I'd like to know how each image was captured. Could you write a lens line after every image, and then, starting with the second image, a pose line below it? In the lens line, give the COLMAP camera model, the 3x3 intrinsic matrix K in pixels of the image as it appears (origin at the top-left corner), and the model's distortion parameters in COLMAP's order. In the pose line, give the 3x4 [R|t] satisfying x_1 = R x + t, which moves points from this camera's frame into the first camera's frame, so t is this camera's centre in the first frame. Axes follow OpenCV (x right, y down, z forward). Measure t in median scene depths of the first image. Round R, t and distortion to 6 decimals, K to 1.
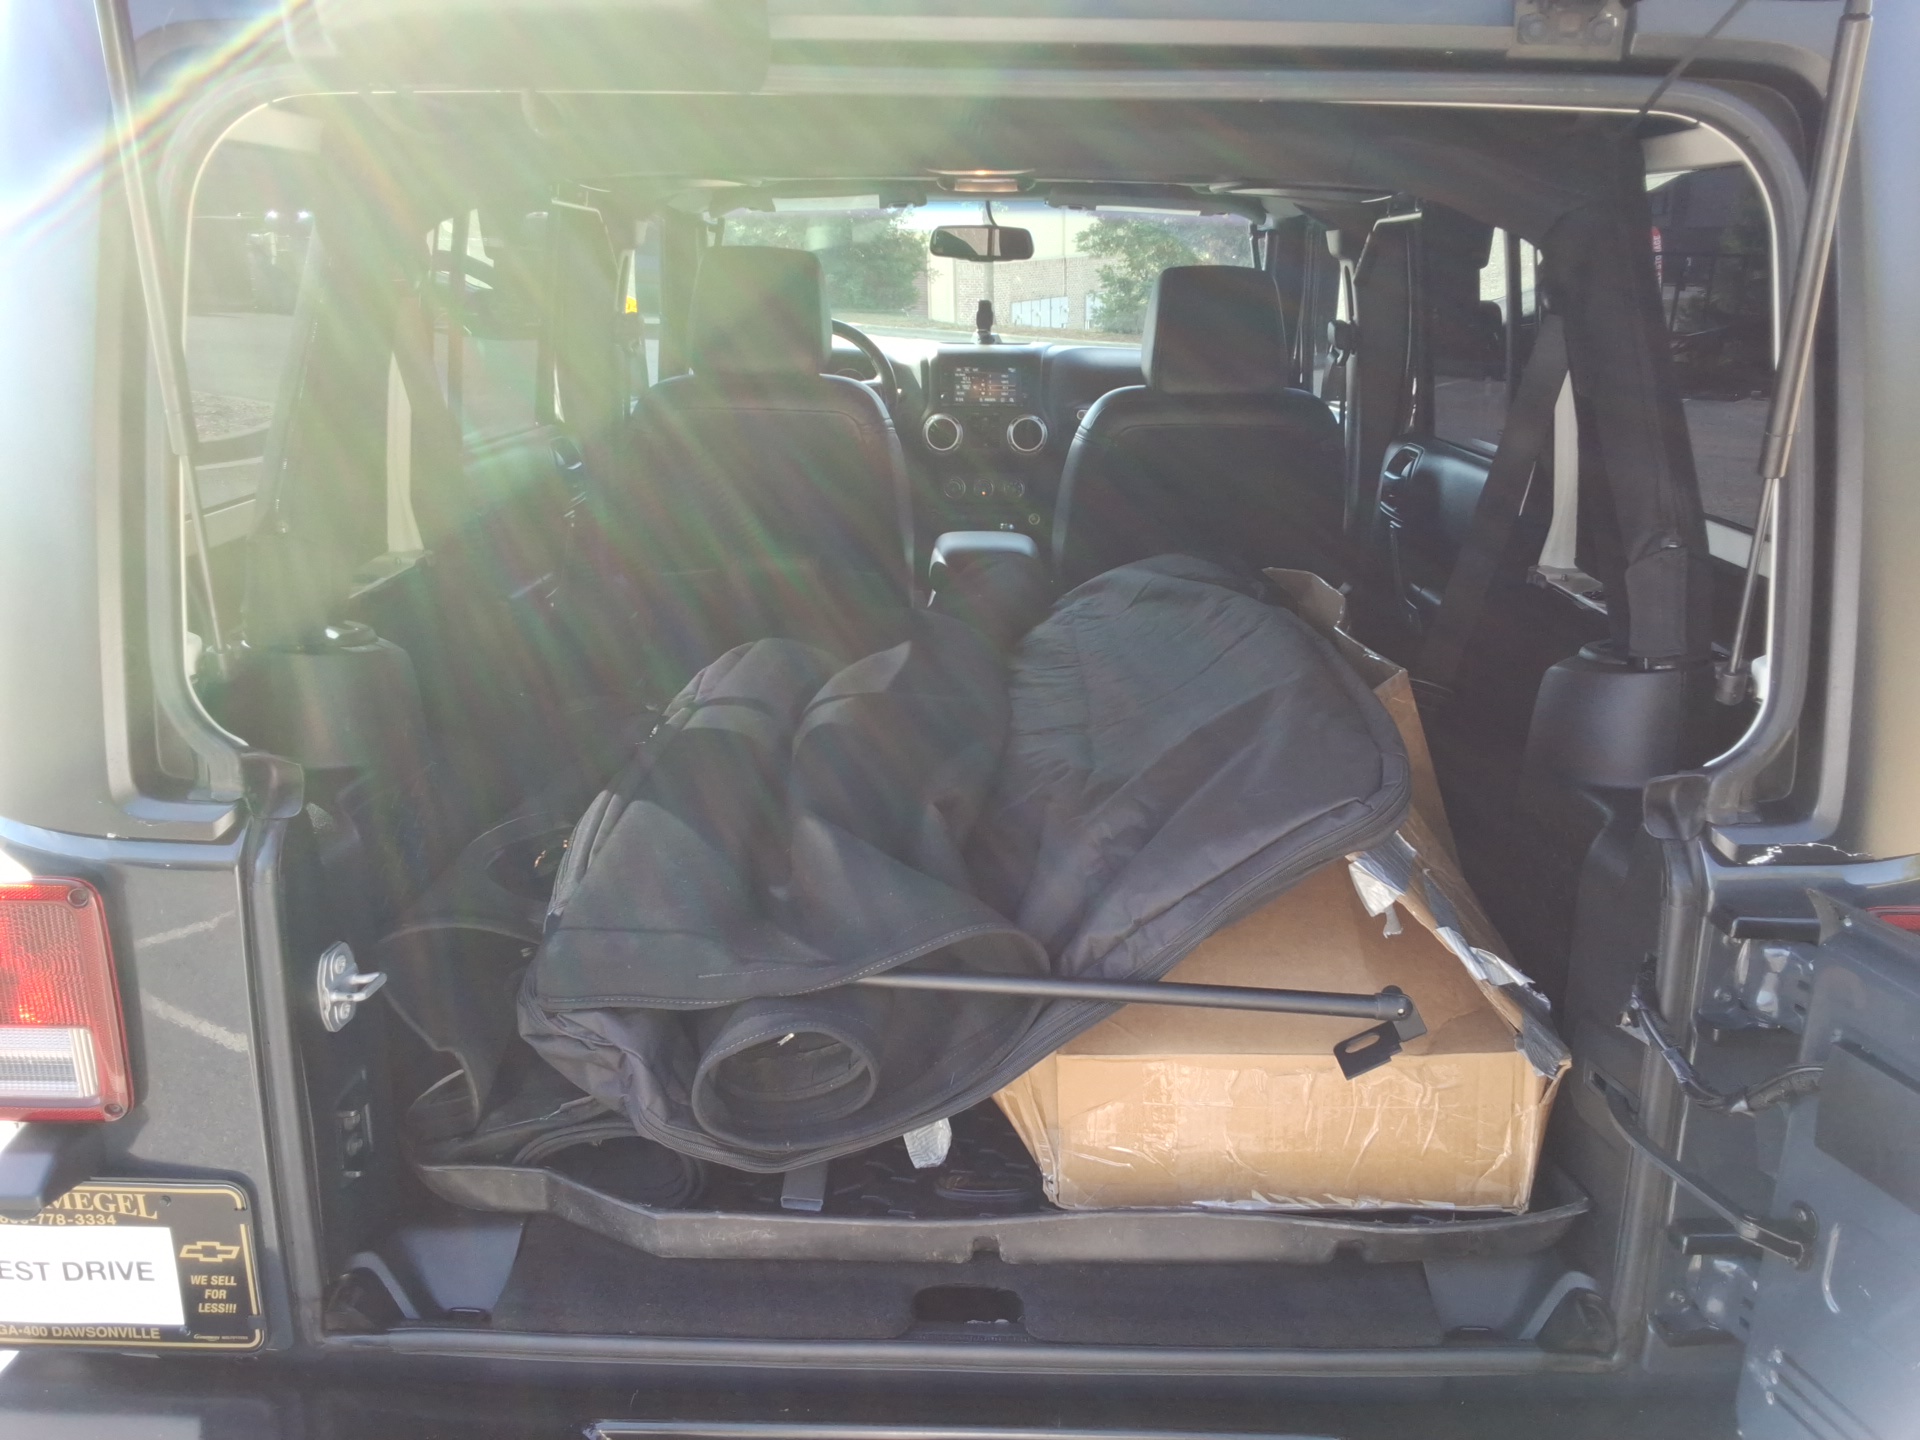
lens RADIAL K [[1545.8, 0, 972.6], [0, 1545.8, 691.6], [0, 0, 1]] dist [0.099725, -0.152936]
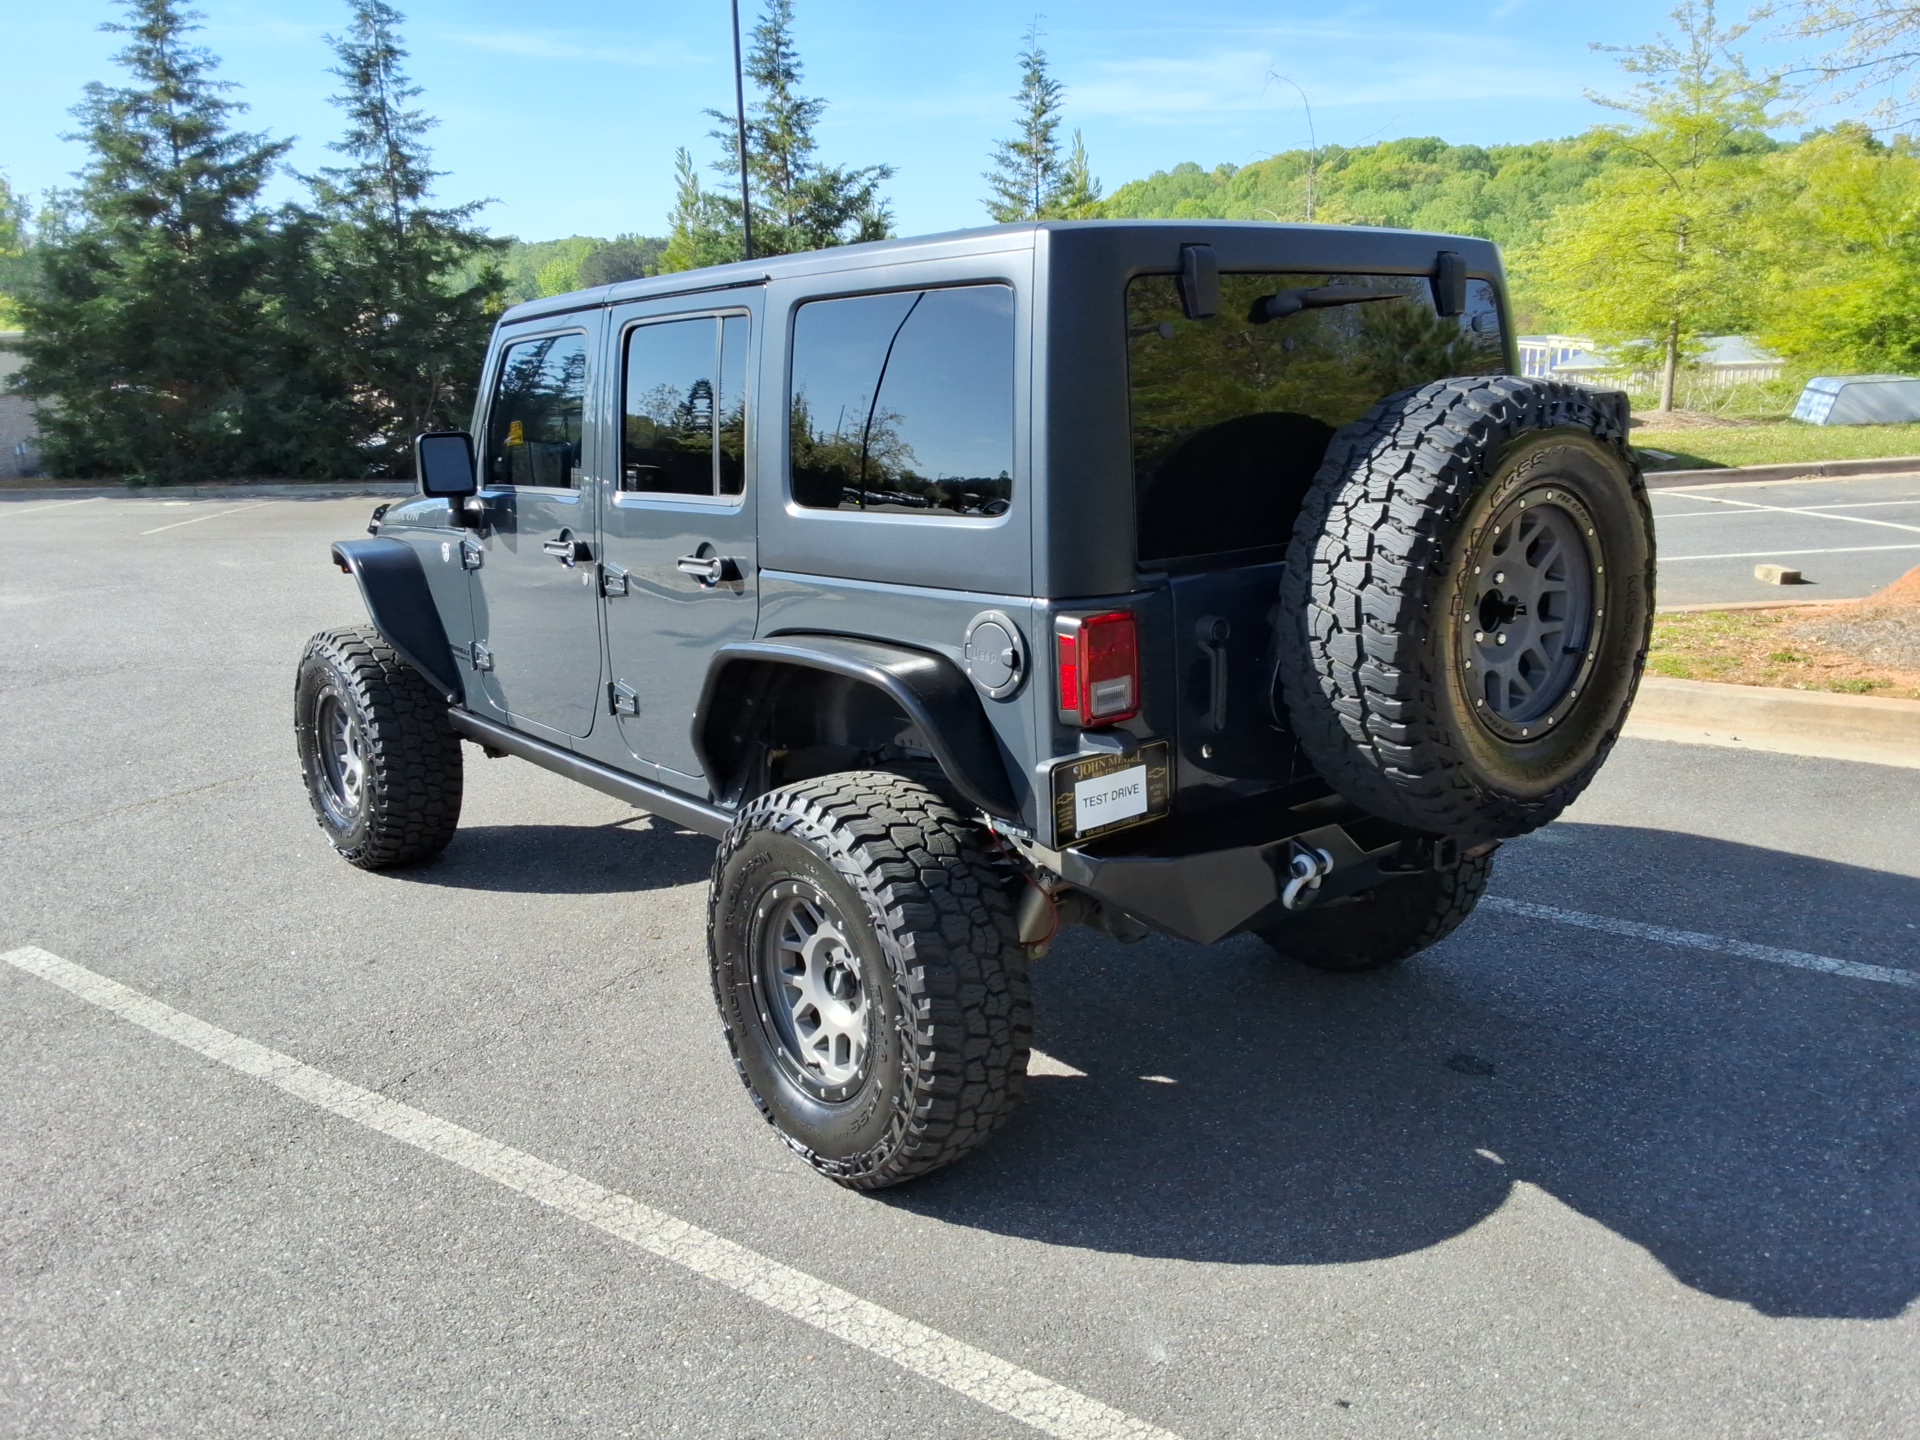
lens RADIAL K [[1545.8, 0, 979.3], [0, 1545.8, 699.7], [0, 0, 1]] dist [0.099725, -0.152936]
pose [[0.759973, -0.162066, 0.629424, -2.116753], [0.209328, 0.977845, -0.000966, 0.194429], [-0.615323, 0.132490, 0.777061, -0.647829]]
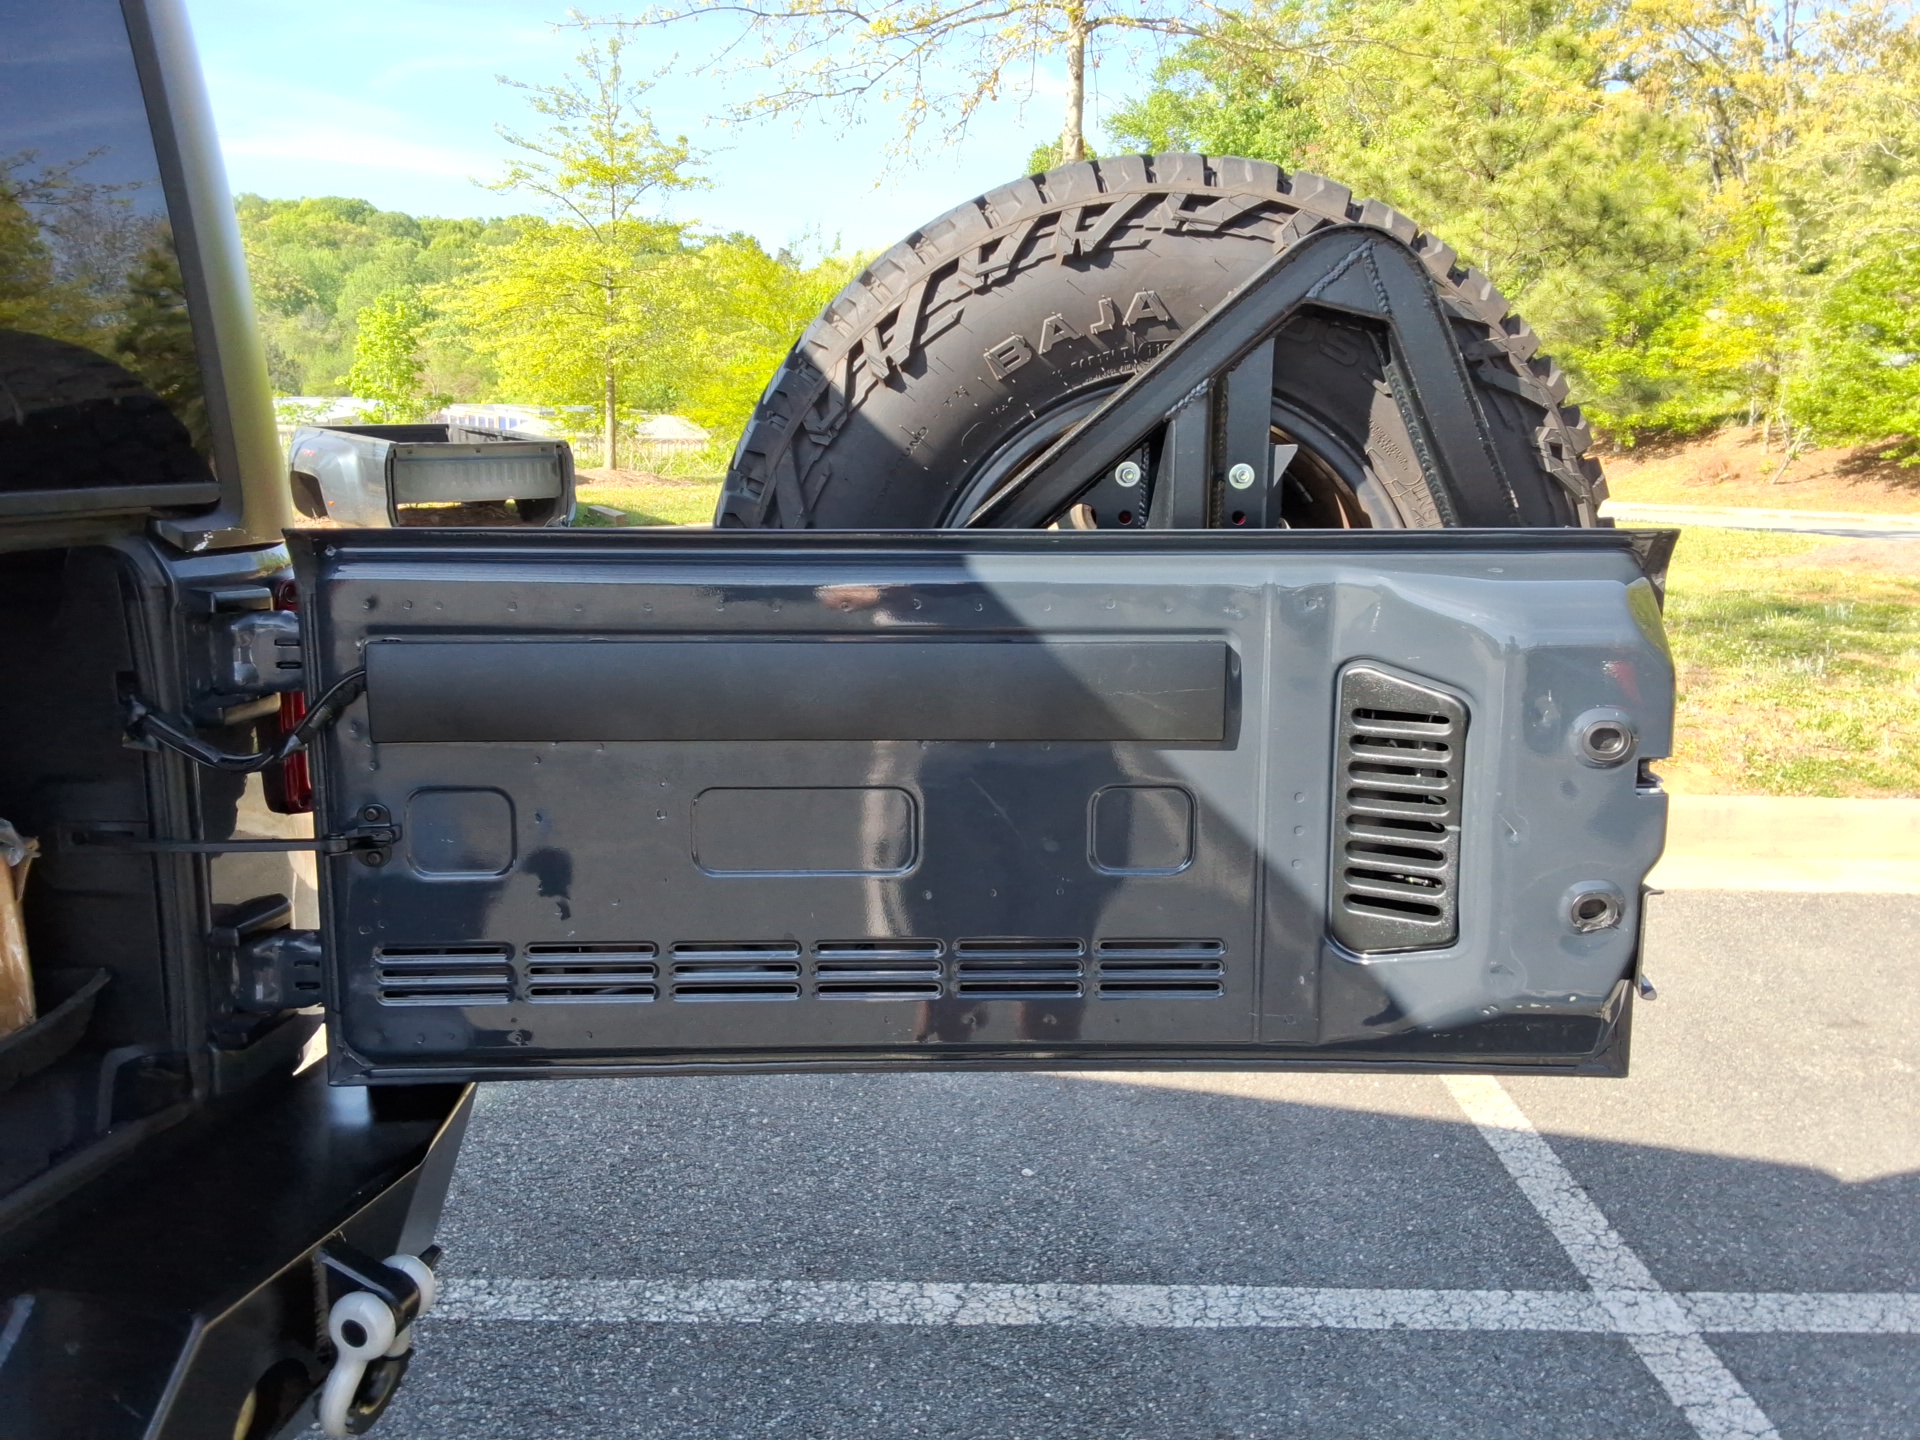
lens RADIAL K [[1545.8, 0, 986.0], [0, 1545.8, 694.4], [0, 0, 1]] dist [0.099725, -0.152936]
pose [[0.222758, -0.166784, 0.960501, -0.382520], [0.255691, 0.960760, 0.107529, 0.207570], [-0.940745, 0.221639, 0.256662, 0.235448]]
